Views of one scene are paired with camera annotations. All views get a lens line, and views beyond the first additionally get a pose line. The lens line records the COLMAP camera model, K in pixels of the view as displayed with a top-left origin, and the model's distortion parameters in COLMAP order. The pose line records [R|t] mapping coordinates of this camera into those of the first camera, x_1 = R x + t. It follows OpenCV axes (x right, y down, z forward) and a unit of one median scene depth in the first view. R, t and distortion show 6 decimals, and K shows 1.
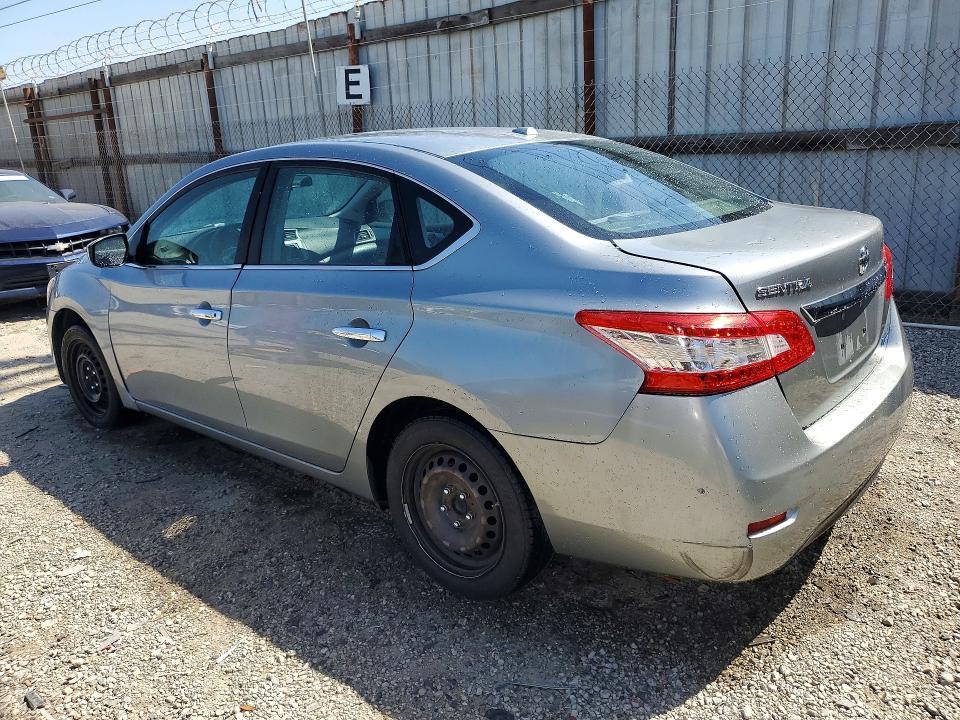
lens RADIAL K [[768.2, 0, 480.0], [0, 768.2, 360.0], [0, 0, 1]] dist [-0.000061, 0.002818]
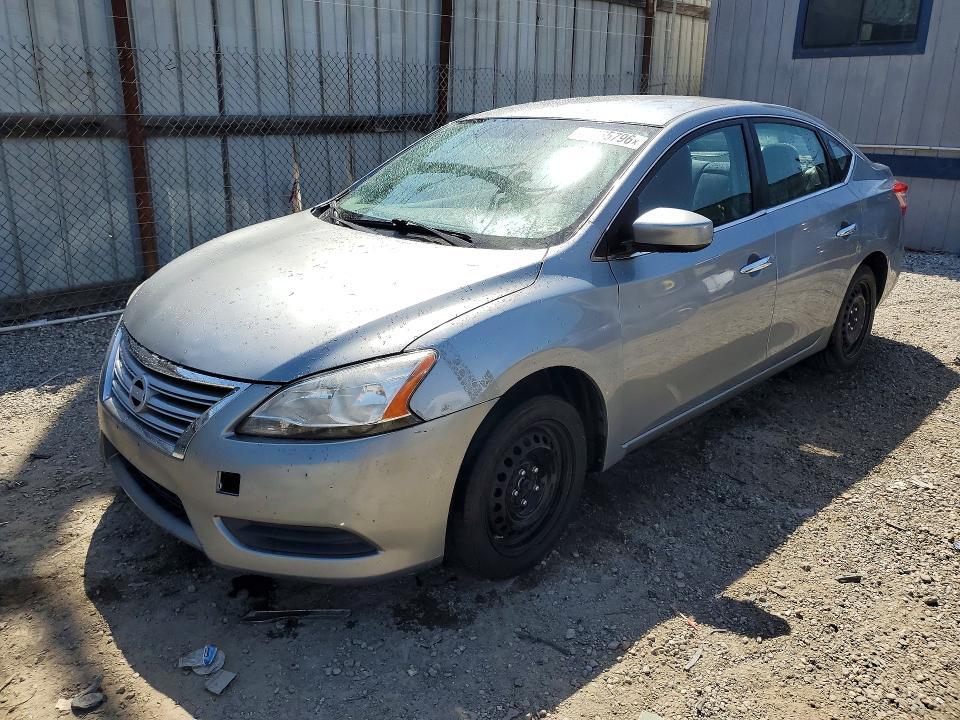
lens RADIAL K [[760.9, 0, 480.0], [0, 760.9, 360.0], [0, 0, 1]] dist [0.002415, 0.002406]
pose [[0.065168, -0.260621, 0.963239, -0.828072], [0.274768, 0.932663, 0.233759, -0.166379], [-0.959300, 0.249434, 0.132391, 0.748440]]
